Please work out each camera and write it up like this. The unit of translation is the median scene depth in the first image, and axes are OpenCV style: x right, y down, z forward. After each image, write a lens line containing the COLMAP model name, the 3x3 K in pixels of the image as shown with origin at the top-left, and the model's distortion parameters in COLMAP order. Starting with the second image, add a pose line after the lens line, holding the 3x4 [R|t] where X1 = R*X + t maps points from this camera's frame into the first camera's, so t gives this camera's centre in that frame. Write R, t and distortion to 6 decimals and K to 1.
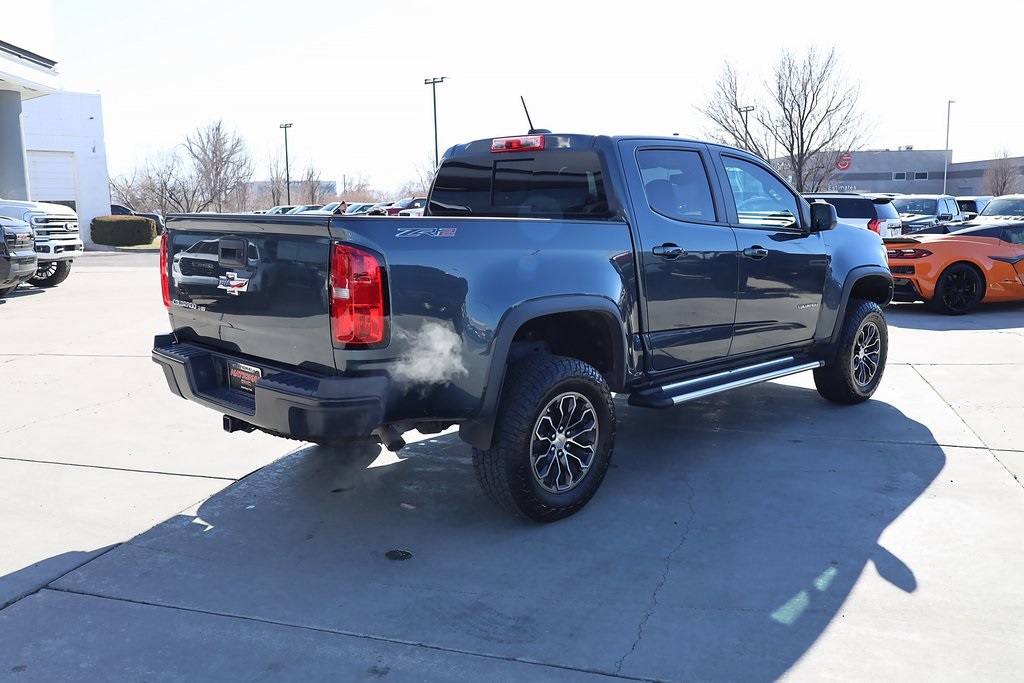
lens RADIAL K [[861.6, 0, 512.0], [0, 861.6, 341.5], [0, 0, 1]] dist [-0.007741, -0.001061]
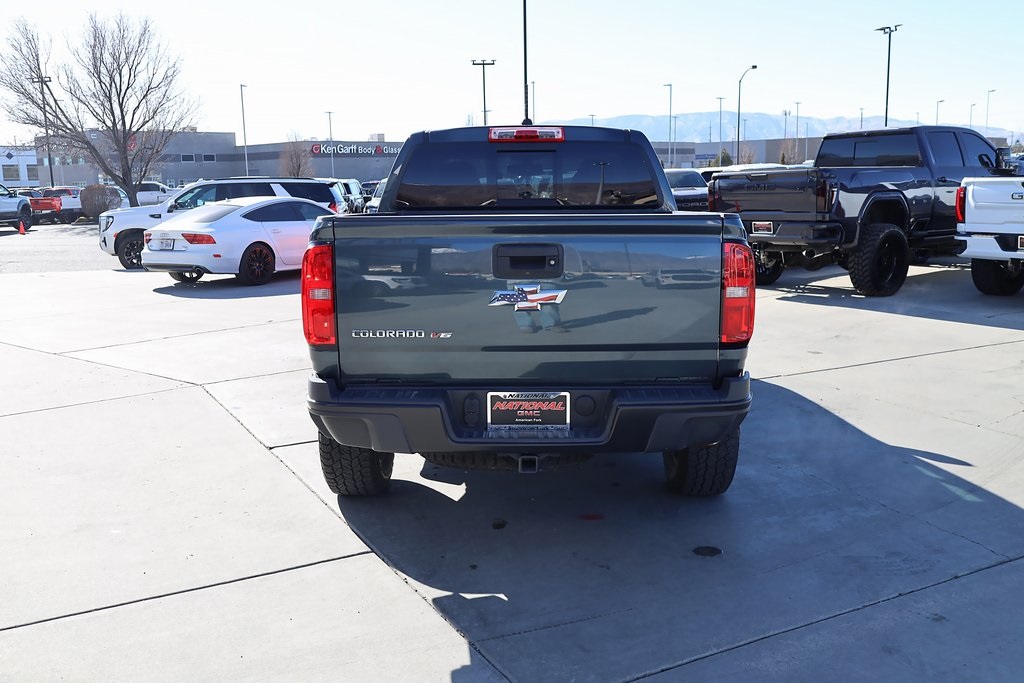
lens RADIAL K [[907.2, 0, 512.0], [0, 907.2, 341.5], [0, 0, 1]] dist [-0.003343, 0.000366]
pose [[0.714879, -0.124049, 0.688156, -0.766826], [0.116537, 0.991511, 0.057670, -0.062797], [-0.689468, 0.038969, 0.723267, 0.298068]]
